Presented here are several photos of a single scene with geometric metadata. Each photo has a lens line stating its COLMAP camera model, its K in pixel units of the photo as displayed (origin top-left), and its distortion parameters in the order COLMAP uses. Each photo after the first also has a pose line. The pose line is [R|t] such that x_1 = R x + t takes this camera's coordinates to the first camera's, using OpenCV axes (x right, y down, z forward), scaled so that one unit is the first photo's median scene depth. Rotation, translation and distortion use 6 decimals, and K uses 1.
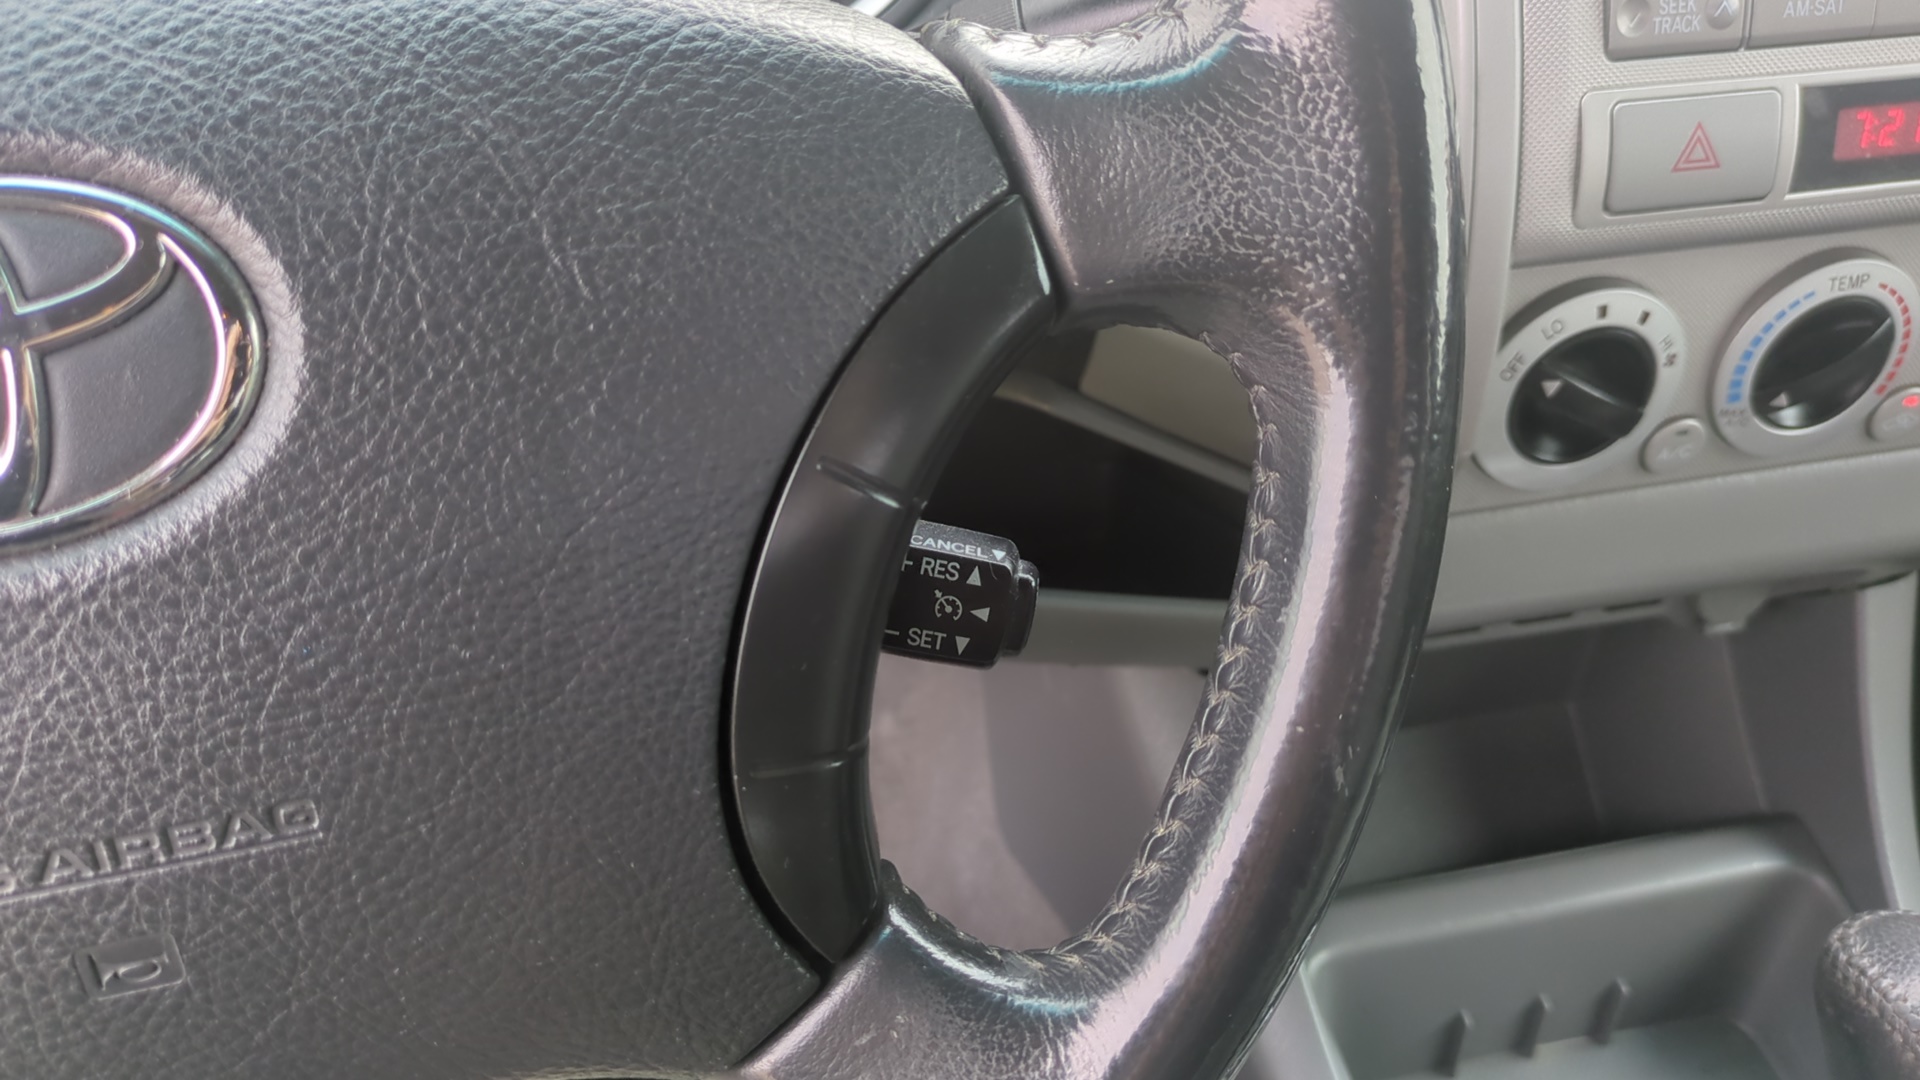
lens RADIAL K [[1654.4, 0, 1005.5], [0, 1654.4, 542.4], [0, 0, 1]] dist [0.064478, -0.081747]
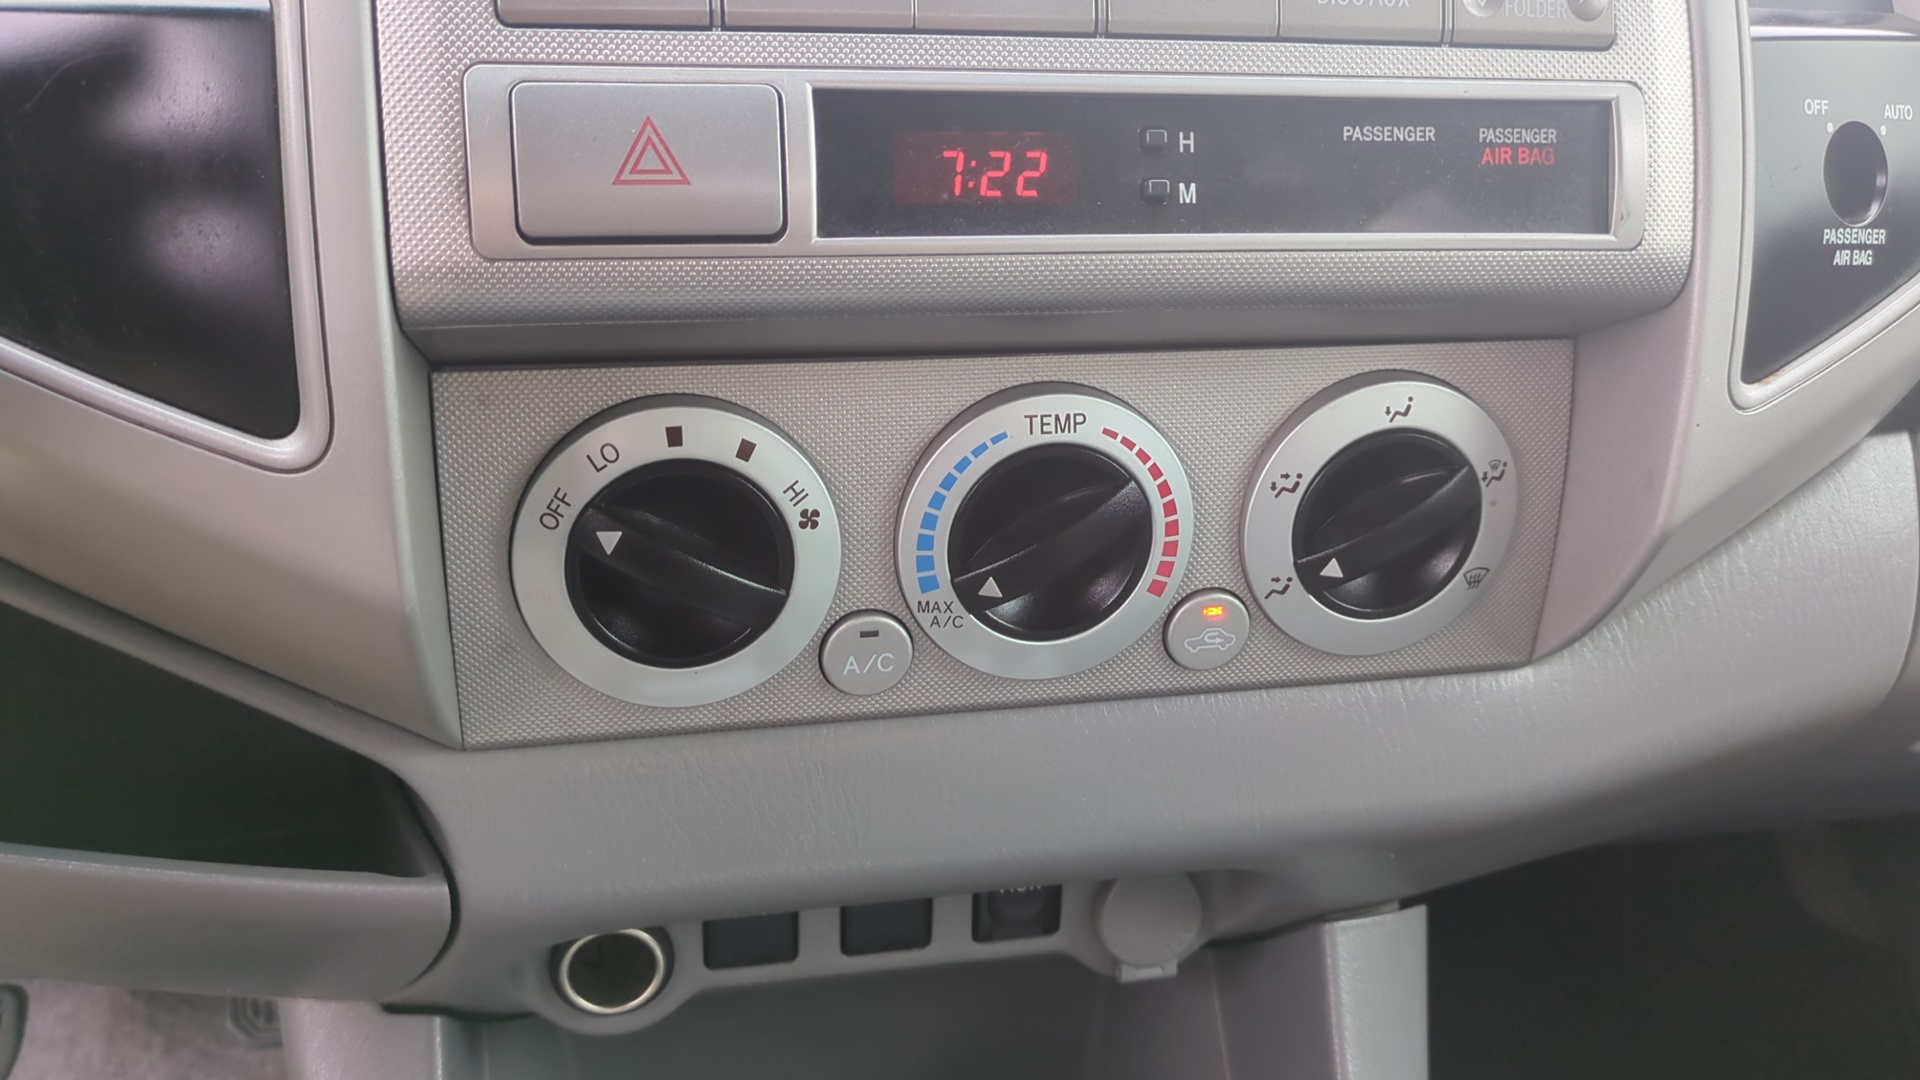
lens RADIAL K [[1654.4, 0, 983.1], [0, 1654.4, 534.5], [0, 0, 1]] dist [0.064478, -0.081747]
pose [[0.999772, 0.019766, -0.008042, 0.479710], [-0.021224, 0.960125, -0.278763, 0.094767], [0.002212, 0.278870, 0.960326, 0.315705]]
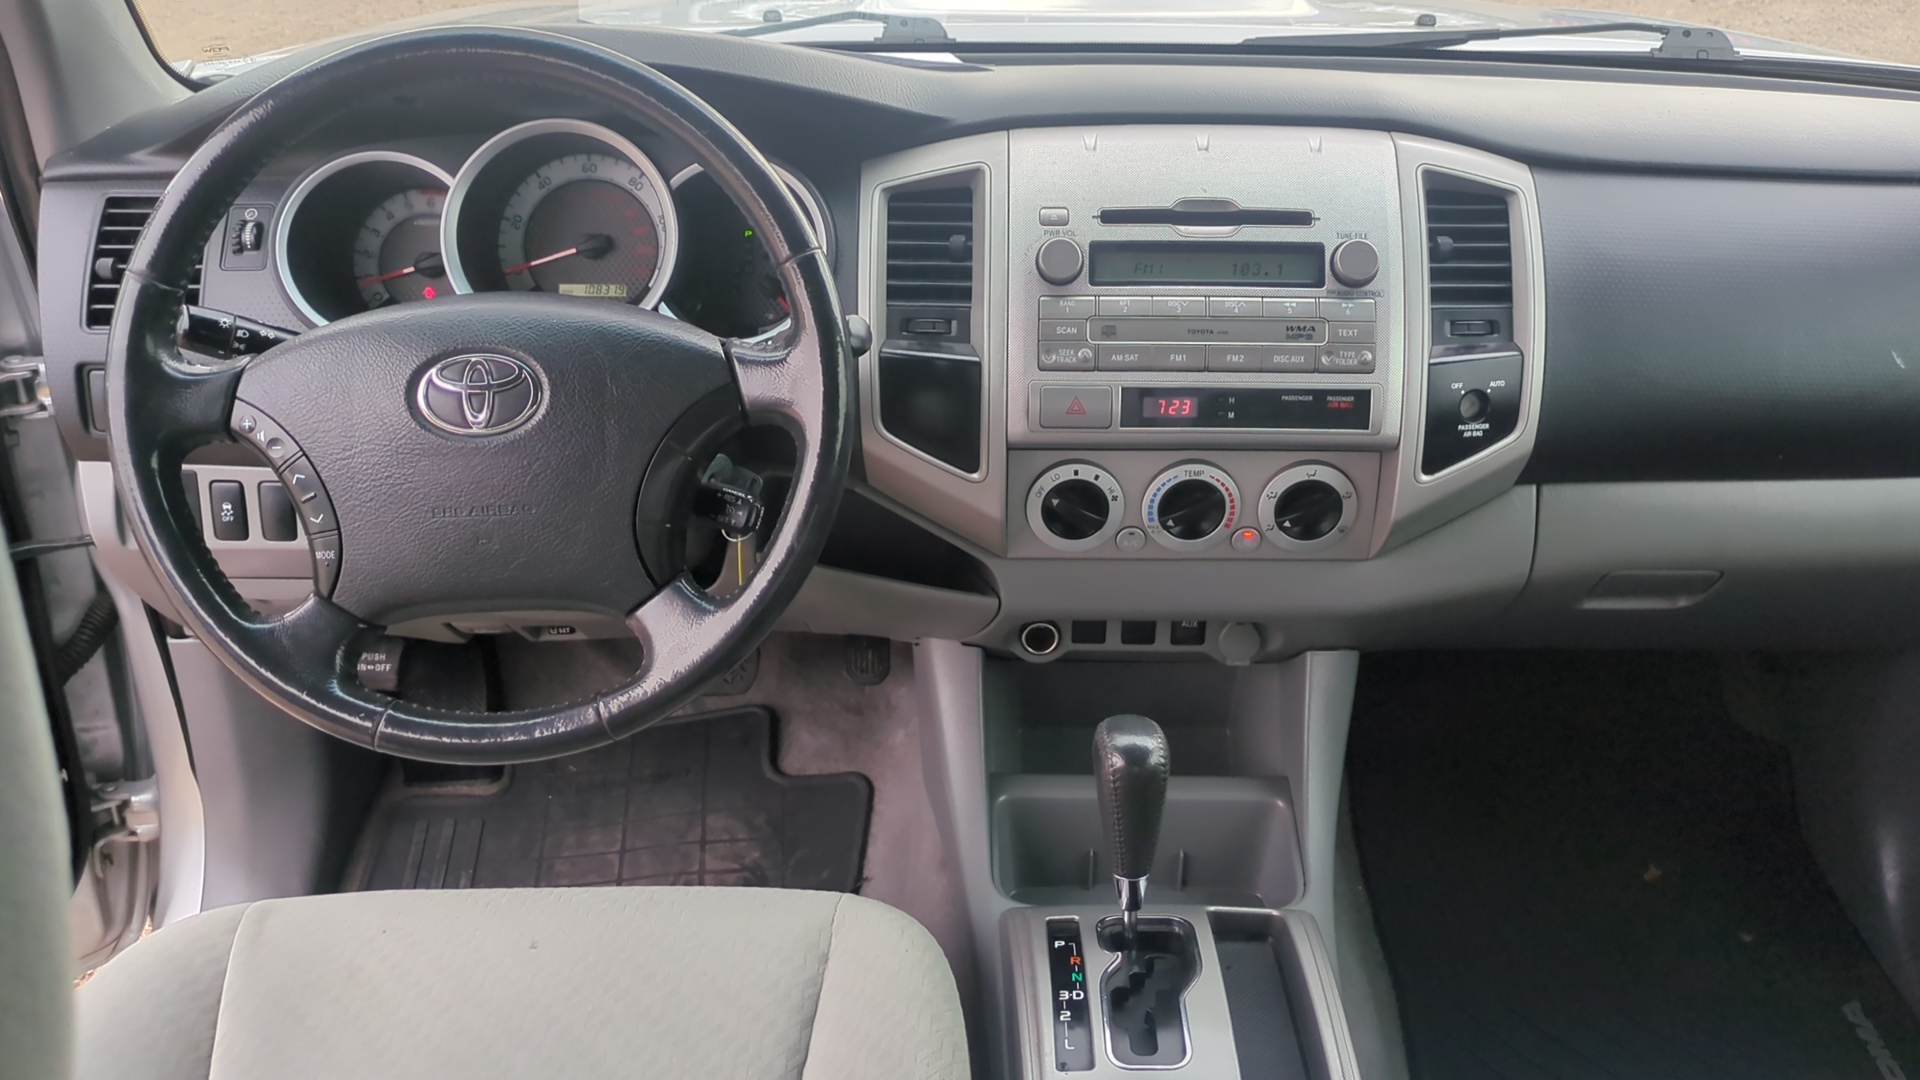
lens RADIAL K [[1654.4, 0, 970.1], [0, 1654.4, 540.0], [0, 0, 1]] dist [0.064478, -0.081747]
pose [[0.969470, 0.103241, -0.222416, 0.725685], [-0.138587, 0.978978, -0.149654, 0.325122], [0.202290, 0.175909, 0.963398, -1.275809]]
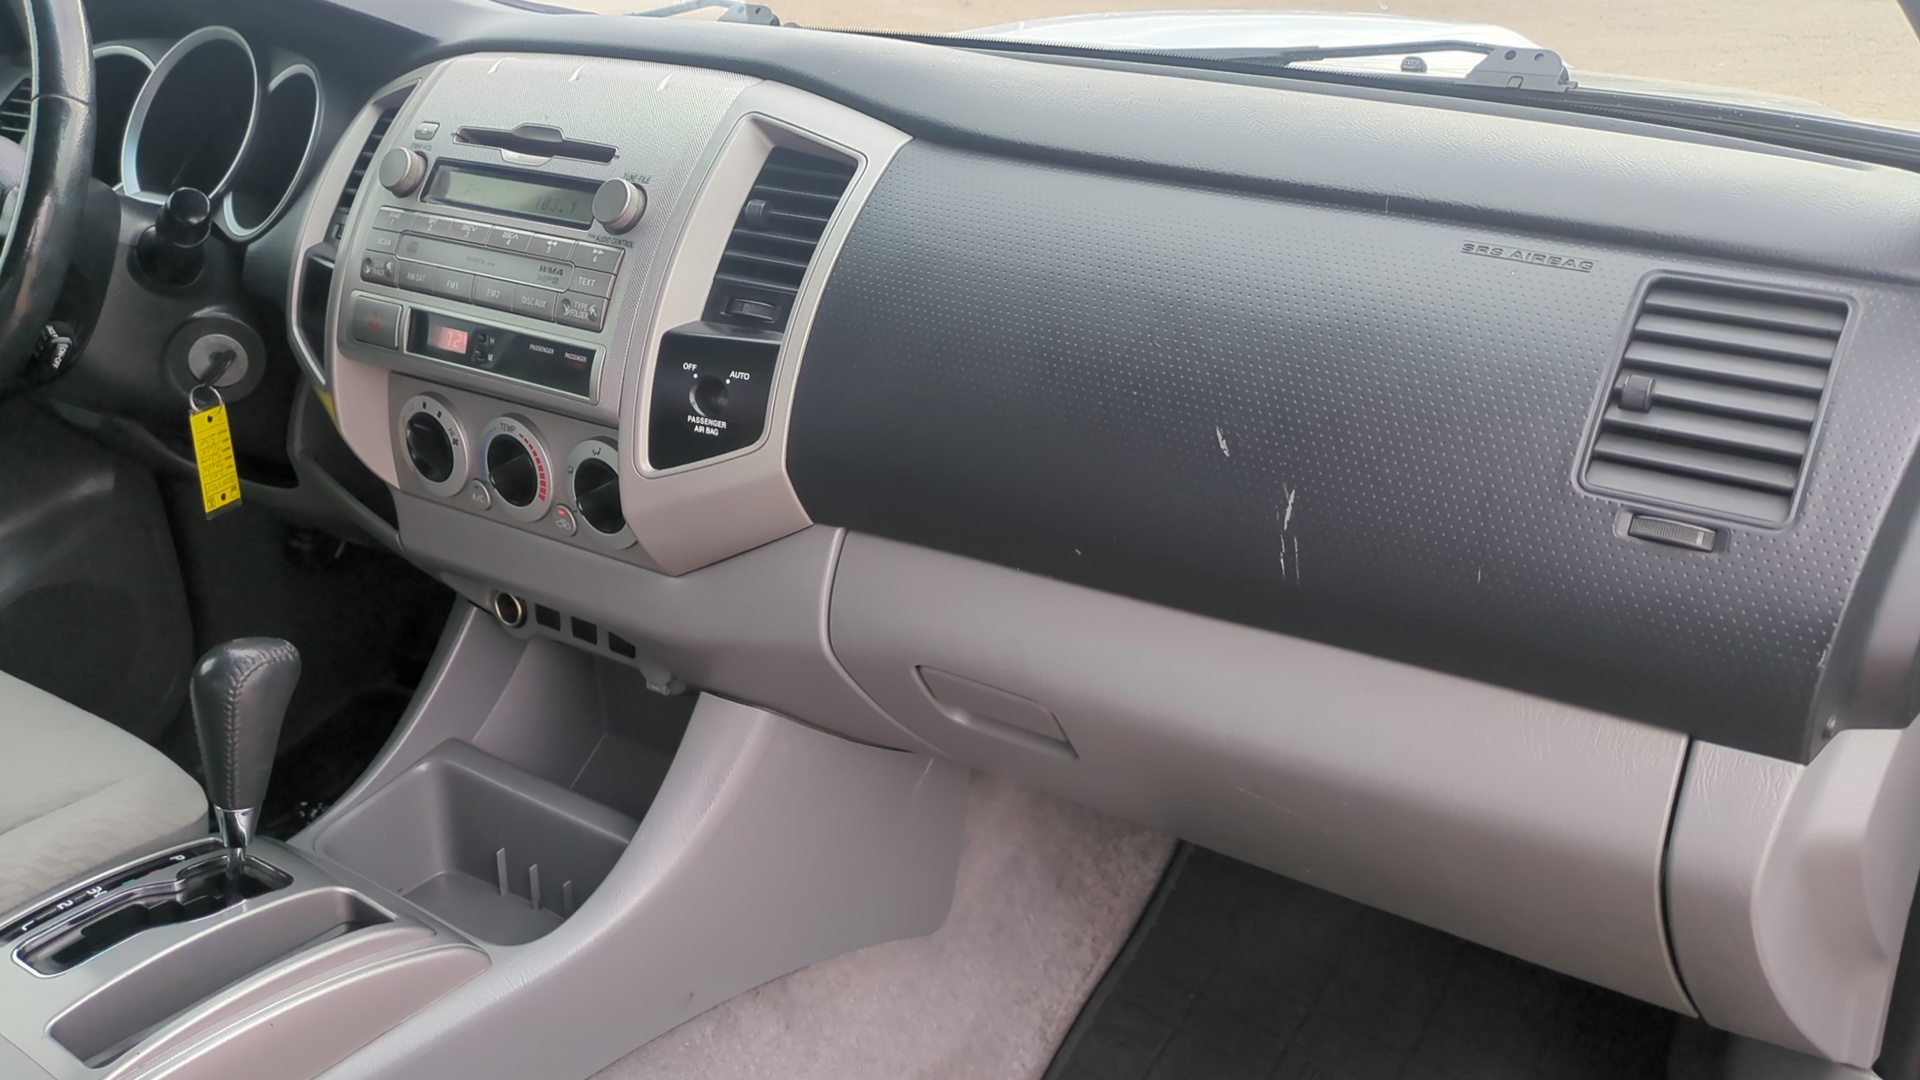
lens RADIAL K [[1654.4, 0, 969.1], [0, 1654.4, 531.9], [0, 0, 1]] dist [0.064478, -0.081747]
pose [[0.634360, 0.258533, -0.728525, 2.433946], [-0.451971, 0.888597, -0.078214, -0.137903], [0.627144, 0.378888, 0.680539, -0.011185]]
